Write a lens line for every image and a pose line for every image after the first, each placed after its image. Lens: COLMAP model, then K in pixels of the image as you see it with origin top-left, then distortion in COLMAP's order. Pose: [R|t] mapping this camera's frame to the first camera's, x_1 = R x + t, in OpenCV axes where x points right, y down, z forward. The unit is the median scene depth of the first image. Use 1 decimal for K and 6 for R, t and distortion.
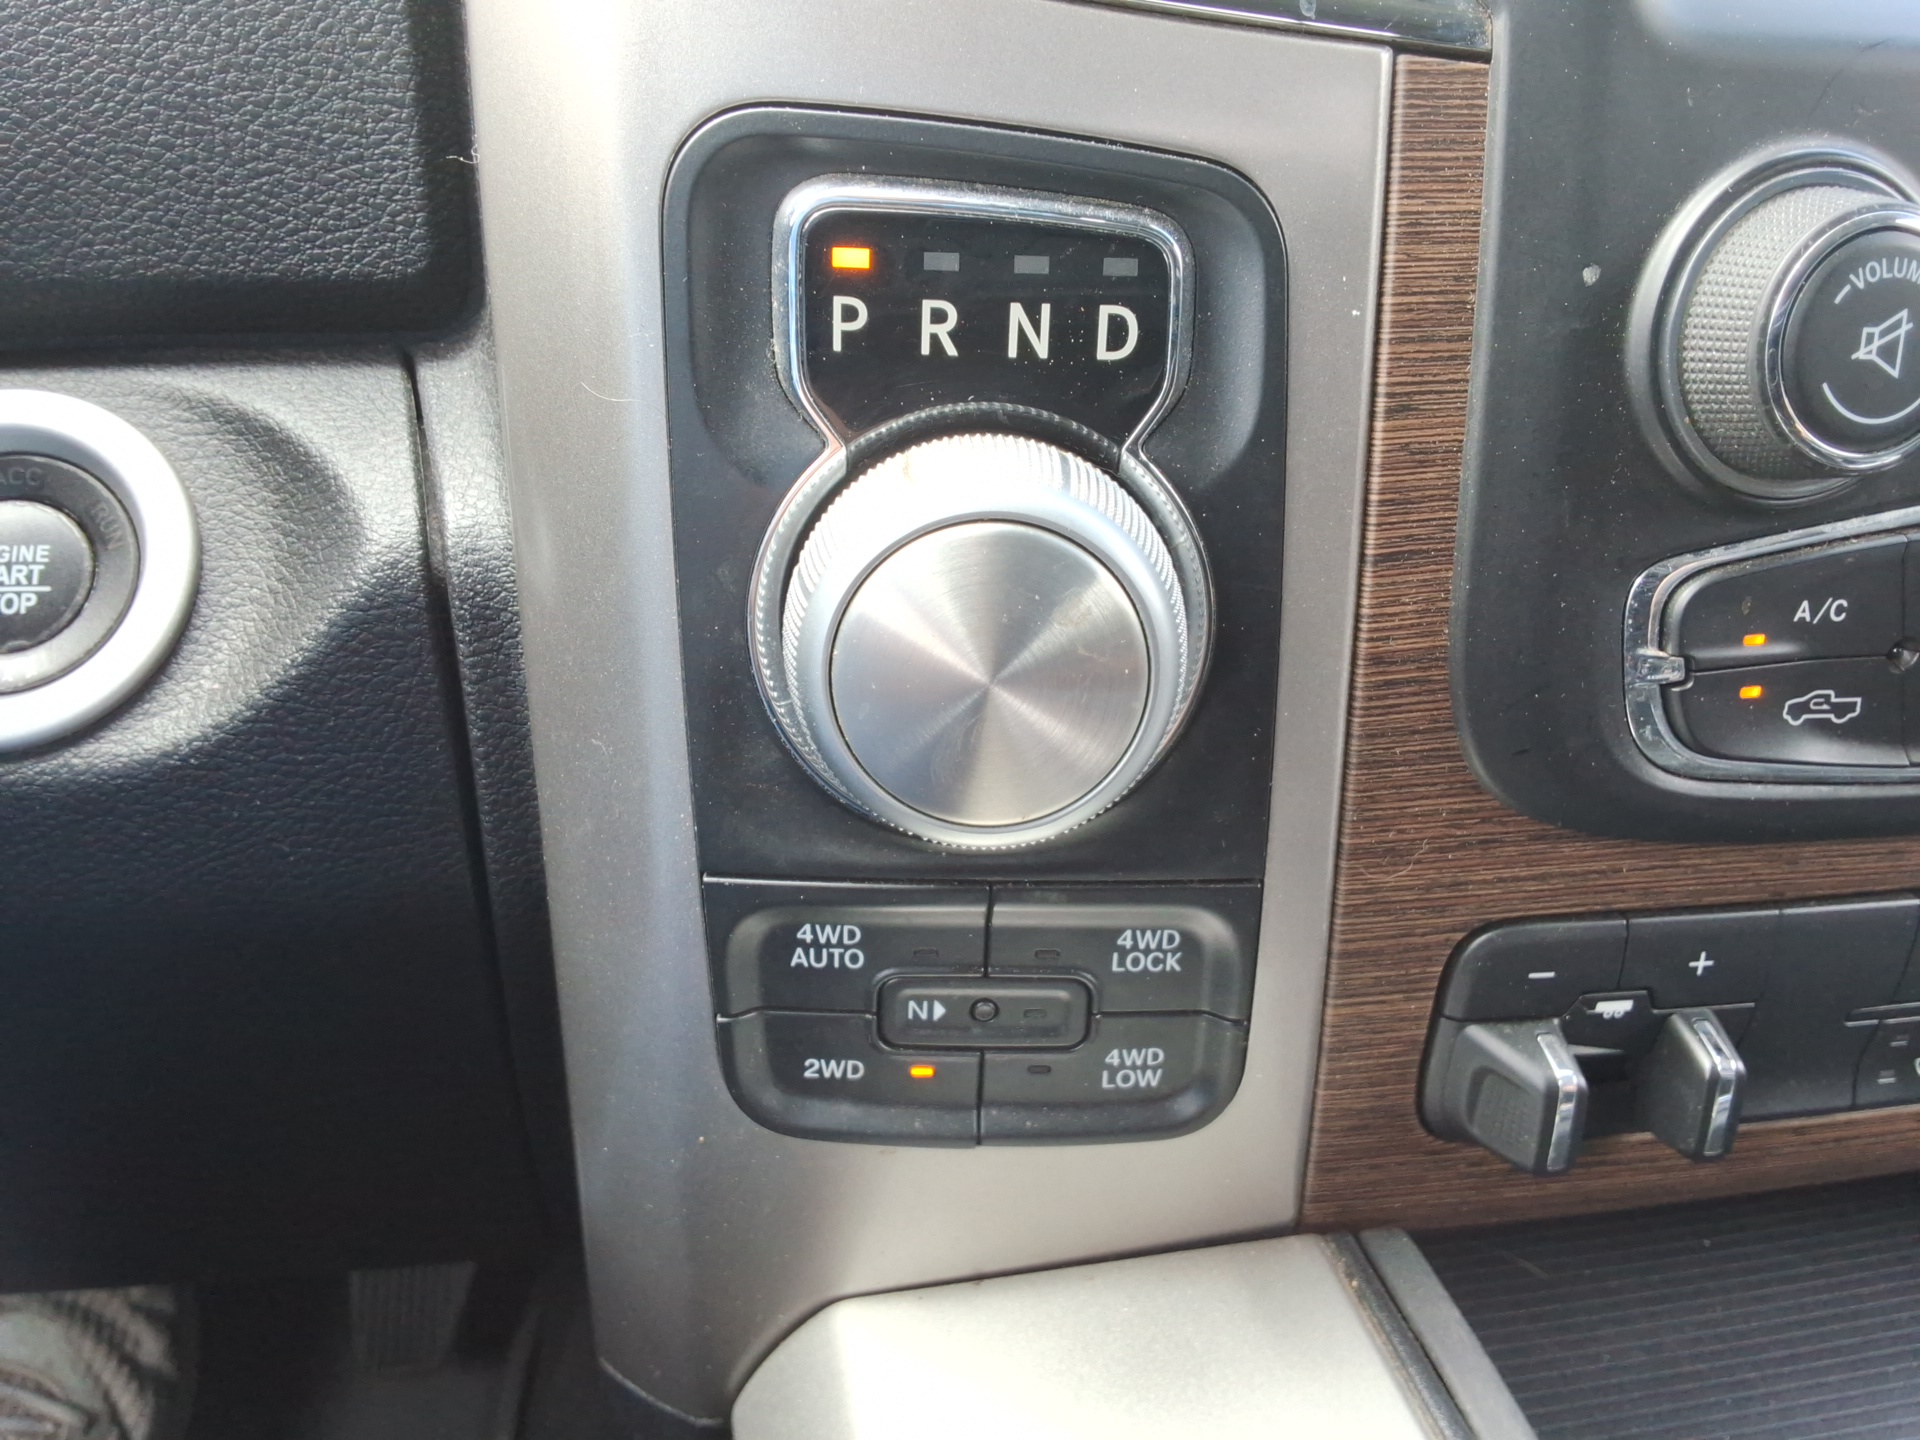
lens RADIAL K [[1566.3, 0, 982.9], [0, 1566.3, 713.5], [0, 0, 1]] dist [0.141706, -0.247322]
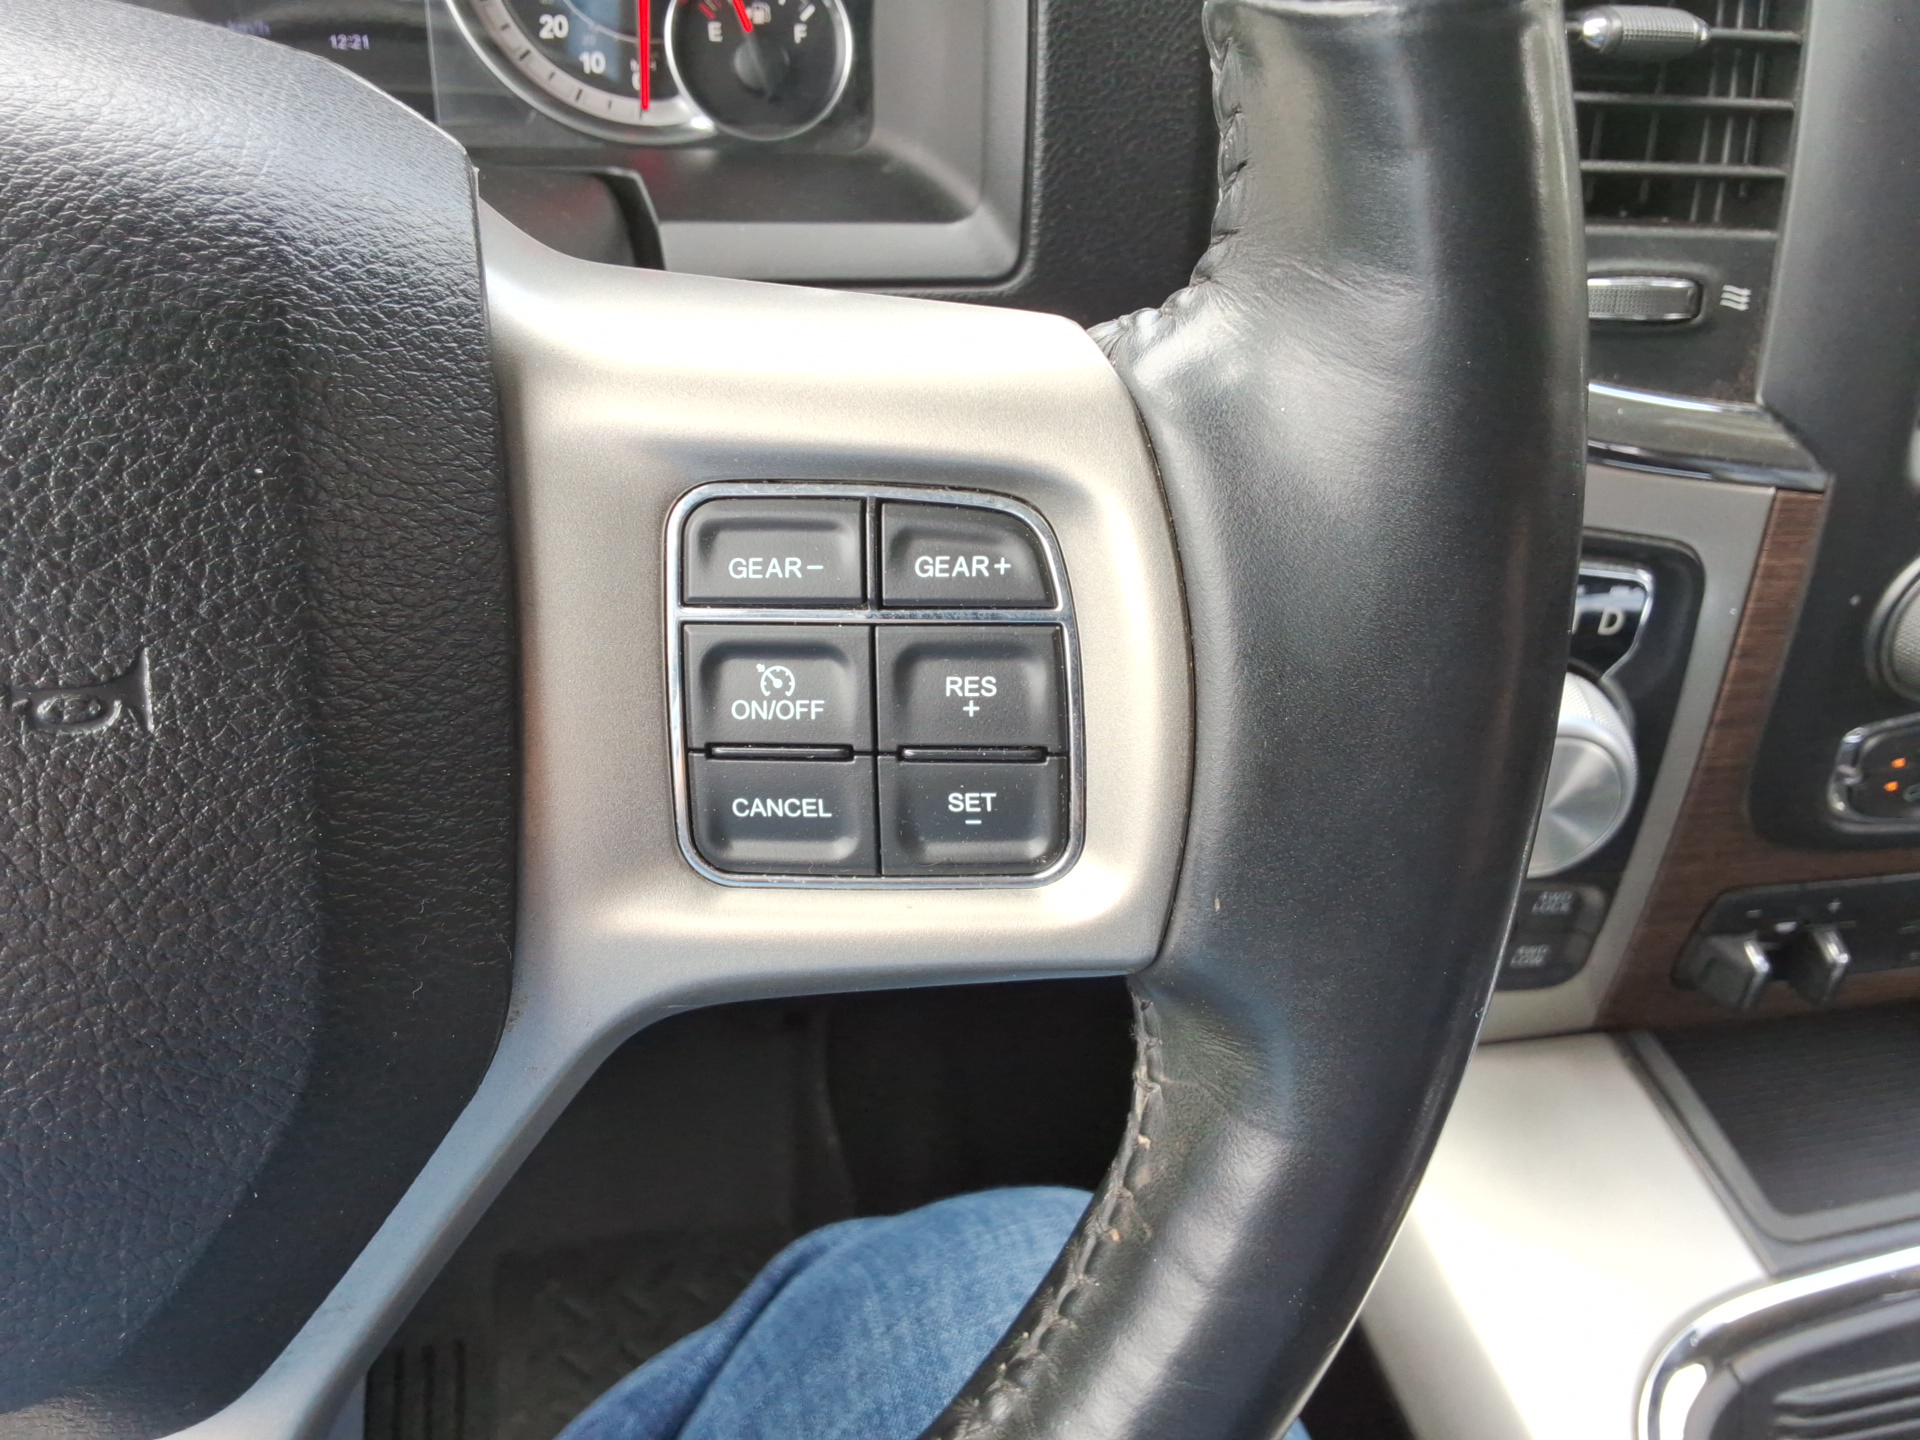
lens RADIAL K [[1545.5, 0, 976.4], [0, 1545.5, 704.7], [0, 0, 1]] dist [0.140559, -0.223116]
pose [[0.998757, 0.023926, 0.043733, -0.669422], [-0.032681, 0.976723, 0.211999, -0.452995], [-0.037643, -0.213164, 0.976291, -0.751490]]
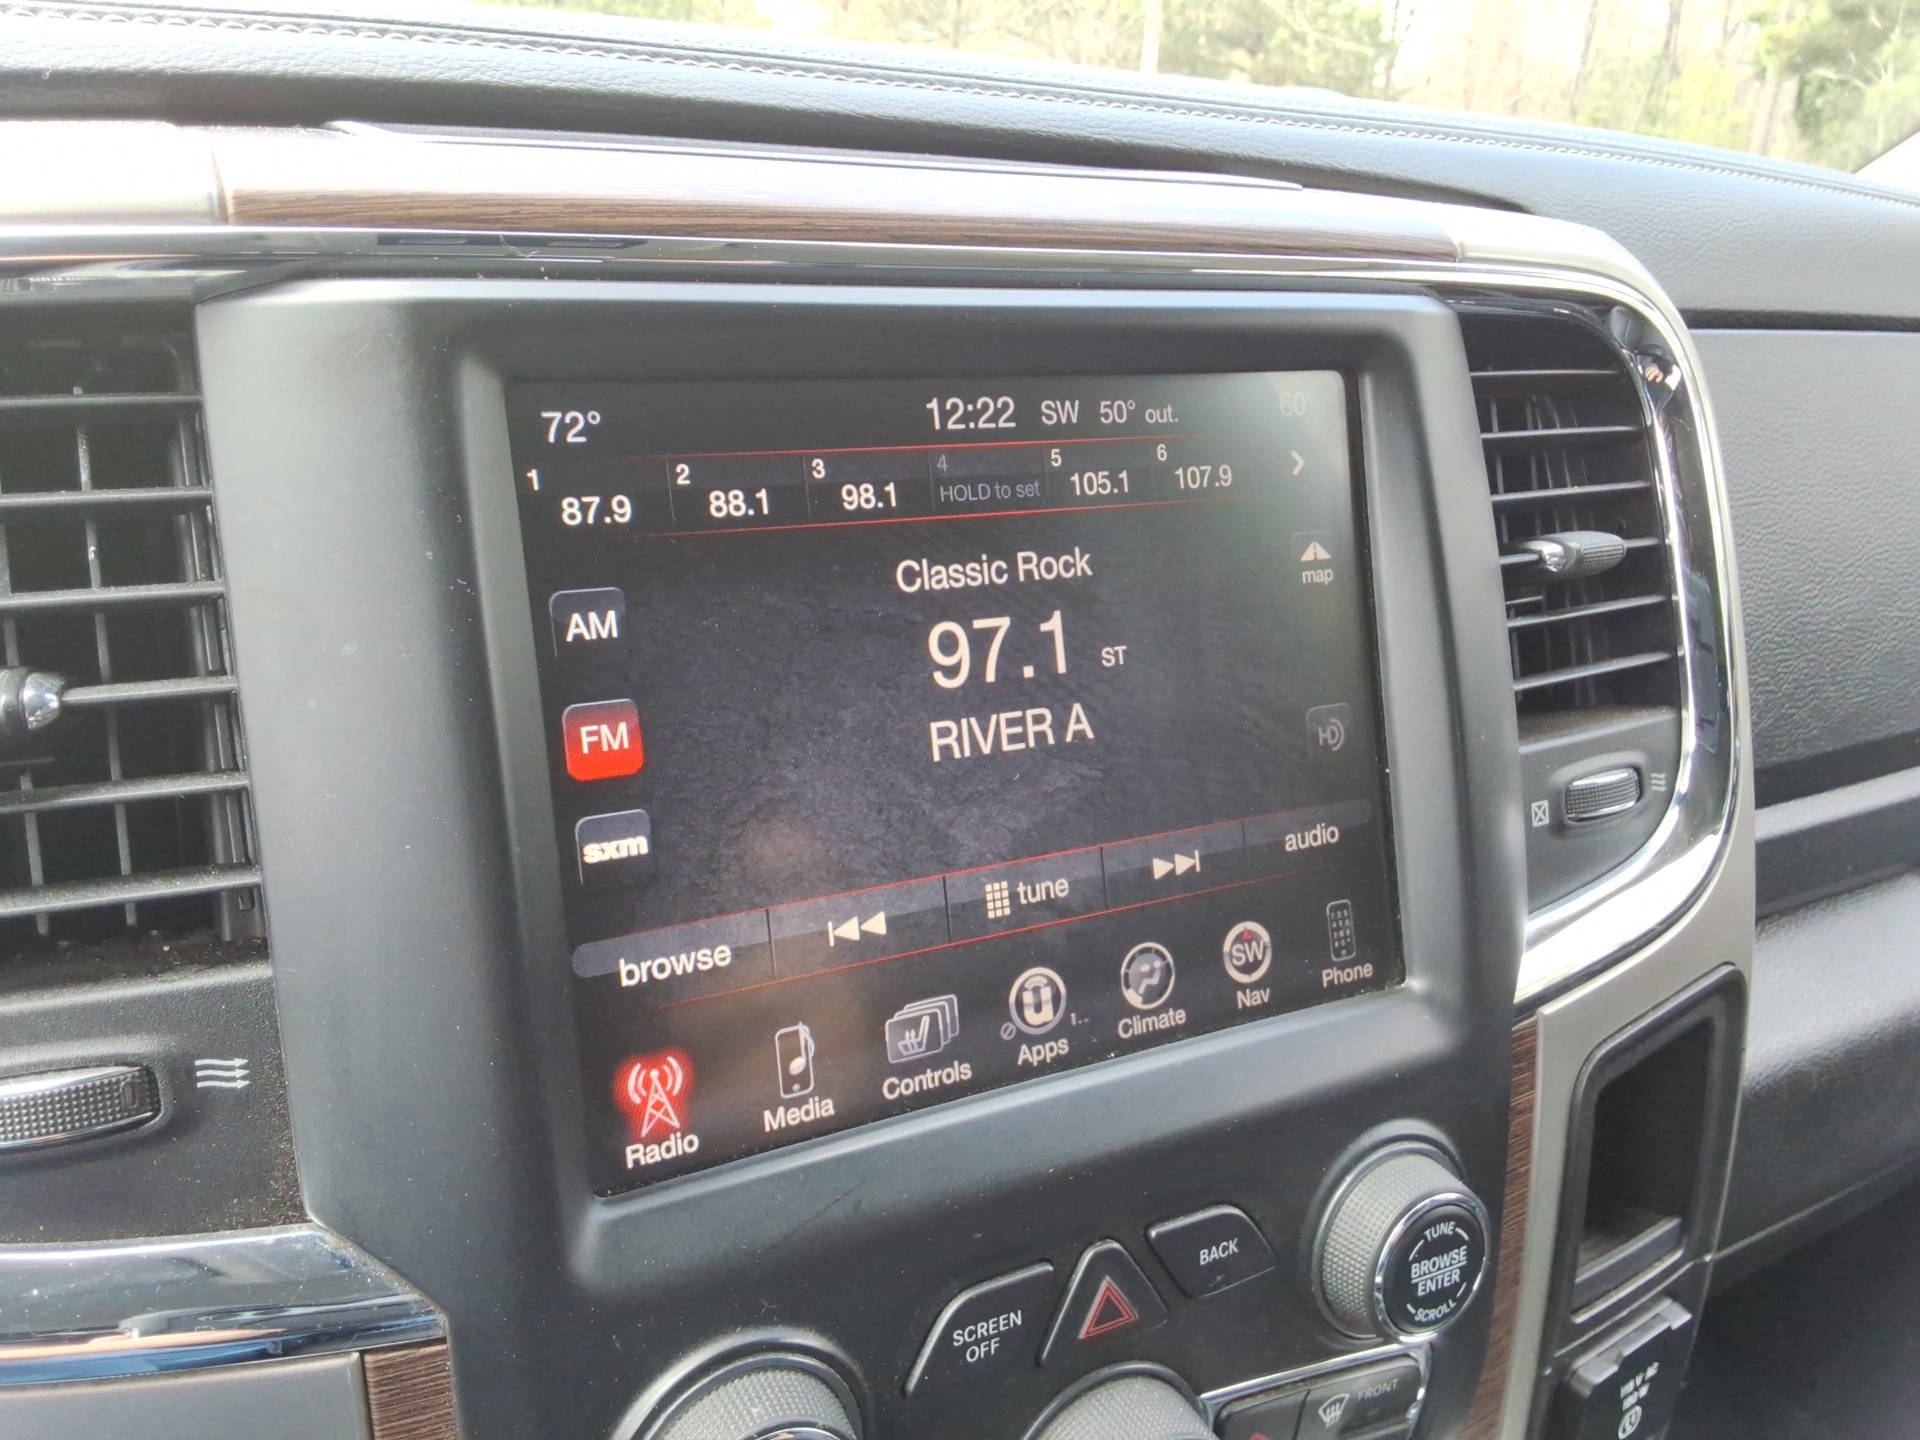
lens RADIAL K [[1532.1, 0, 968.0], [0, 1532.1, 699.4], [0, 0, 1]] dist [0.116897, -0.174677]
pose [[0.956650, -0.081247, 0.279679, 0.346026], [0.103078, 0.992597, -0.064228, -0.664279], [-0.272390, 0.090273, 0.957943, -0.250007]]
